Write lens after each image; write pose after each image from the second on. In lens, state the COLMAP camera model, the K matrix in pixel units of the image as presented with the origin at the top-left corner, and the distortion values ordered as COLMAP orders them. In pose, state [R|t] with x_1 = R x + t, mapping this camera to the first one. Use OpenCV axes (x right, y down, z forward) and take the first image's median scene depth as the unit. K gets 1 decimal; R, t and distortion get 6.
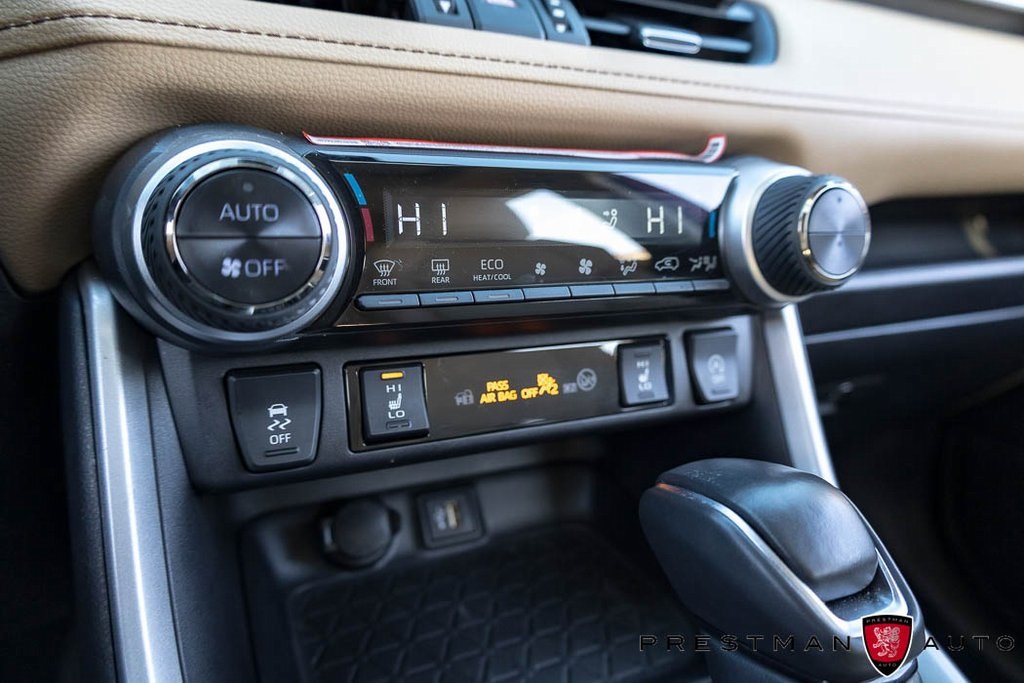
lens RADIAL K [[670.1, 0, 508.8], [0, 670.1, 339.7], [0, 0, 1]] dist [0.019836, -0.010119]
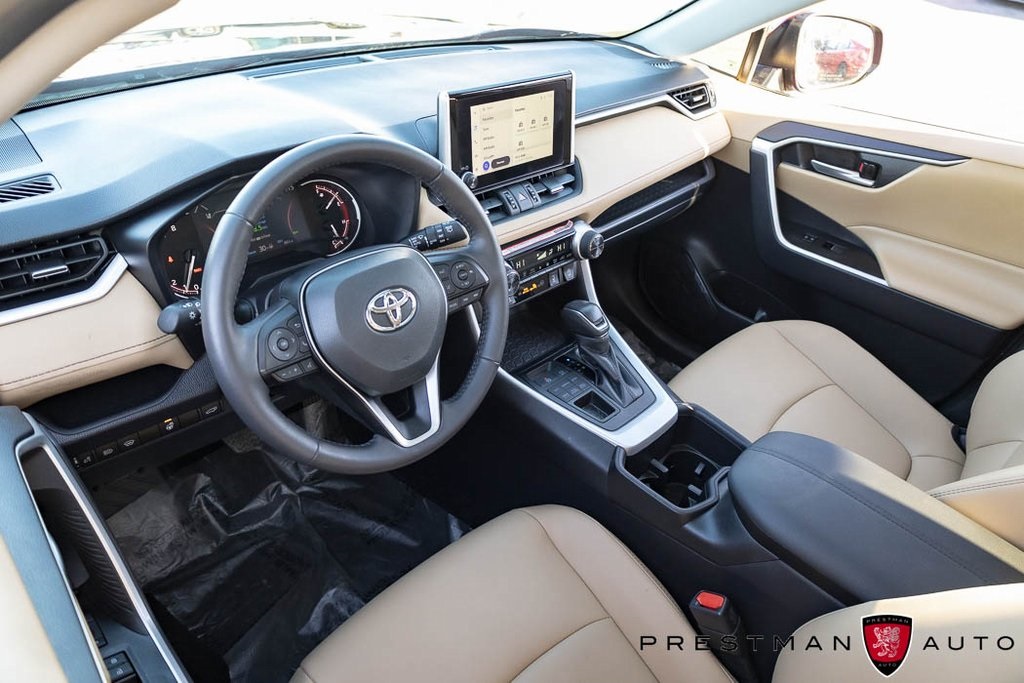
lens RADIAL K [[670.1, 0, 515.3], [0, 670.1, 342.5], [0, 0, 1]] dist [0.019836, -0.010119]
pose [[0.940164, -0.161598, 0.299962, -1.424306], [0.041767, 0.928394, 0.369242, -1.203461], [-0.338152, -0.334619, 0.879593, -2.872603]]
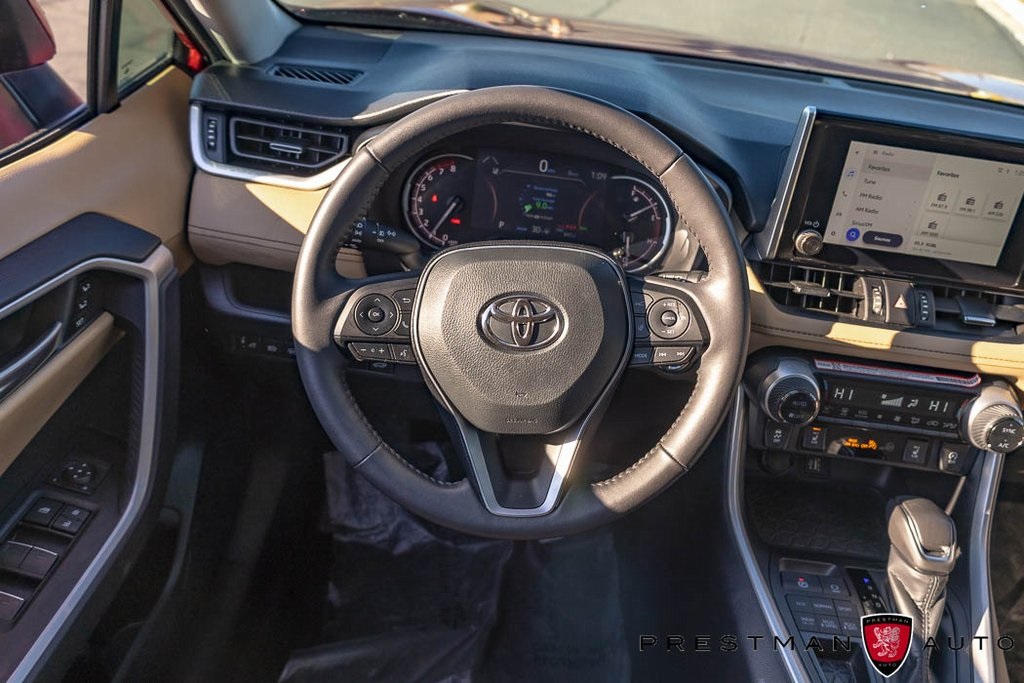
lens RADIAL K [[797.8, 0, 558.5], [0, 797.8, 320.2], [0, 0, 1]] dist [-0.007983, 0.024080]
pose [[0.887931, 0.302148, -0.346821, -0.102352], [-0.216115, 0.939633, 0.265302, -0.983395], [0.406045, -0.160616, 0.899628, -2.296359]]
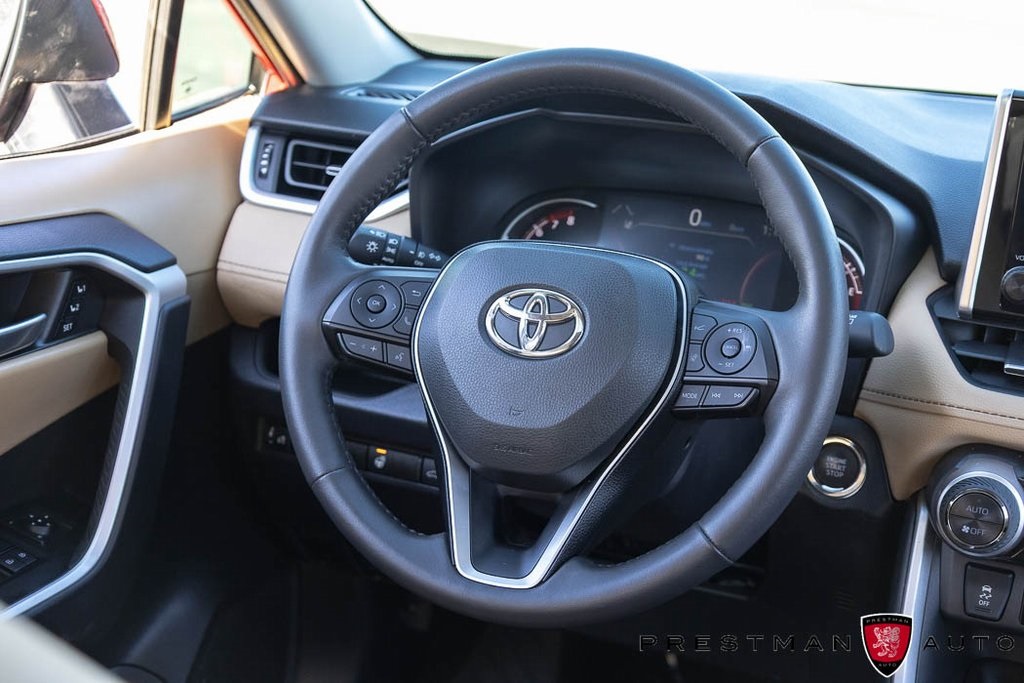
lens RADIAL K [[1644.4, 0, 532.0], [0, 1644.4, 365.8], [0, 0, 1]] dist [0.037642, 0.000000]
pose [[0.671838, 0.212727, -0.709493, 1.748570], [-0.224371, 0.971315, 0.078766, -0.521016], [0.705898, 0.106272, 0.700296, -2.891662]]
